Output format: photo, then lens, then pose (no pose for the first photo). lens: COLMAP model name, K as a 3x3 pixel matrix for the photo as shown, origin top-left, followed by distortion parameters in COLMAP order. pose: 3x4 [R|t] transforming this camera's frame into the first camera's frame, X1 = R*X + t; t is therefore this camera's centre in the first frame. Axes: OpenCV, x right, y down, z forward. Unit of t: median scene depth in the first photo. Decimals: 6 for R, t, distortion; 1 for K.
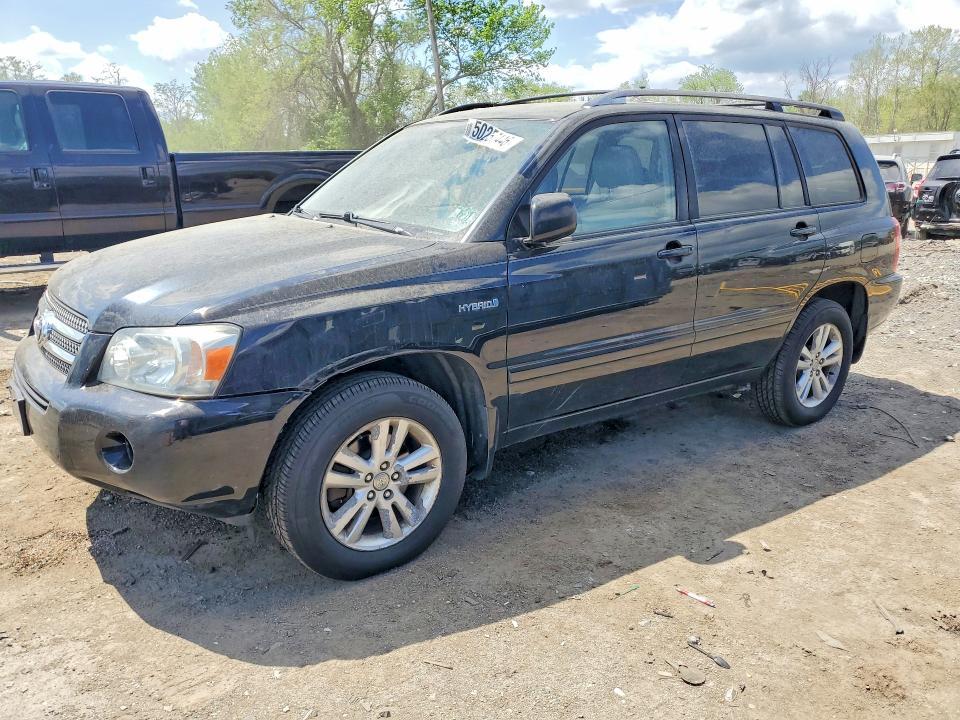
lens RADIAL K [[762.7, 0, 483.9], [0, 762.7, 358.4], [0, 0, 1]] dist [0.017664, 0.009020]
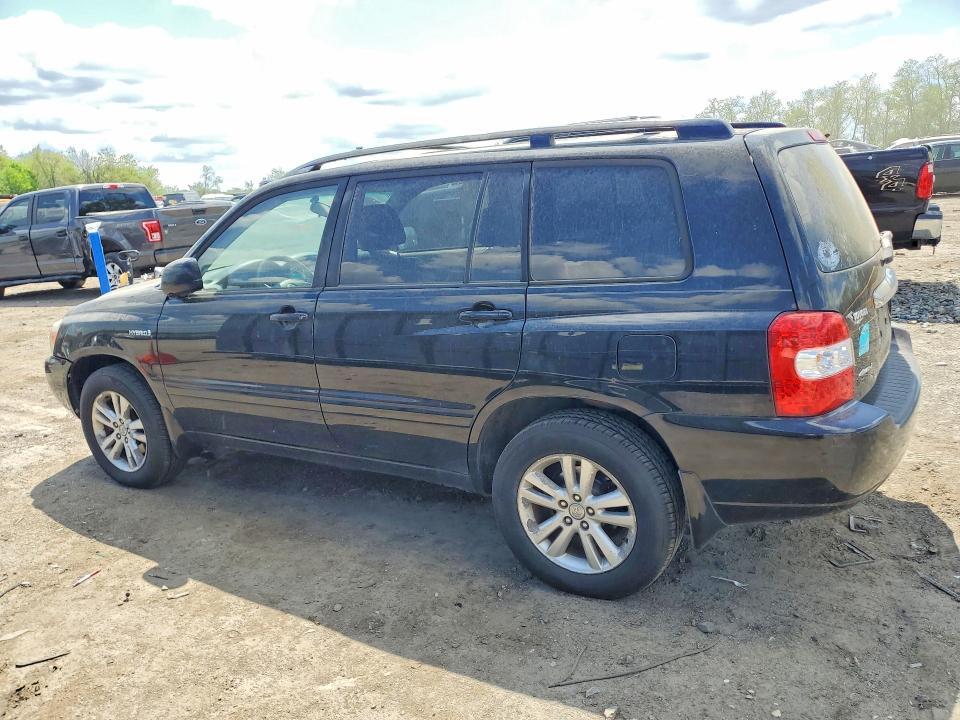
lens RADIAL K [[762.7, 0, 484.1], [0, 762.7, 360.9], [0, 0, 1]] dist [0.017664, 0.009020]
pose [[0.363156, 0.174630, -0.915217, 1.402993], [-0.164176, 0.978903, 0.121636, -0.268812], [0.917150, 0.106084, 0.384164, 0.918636]]
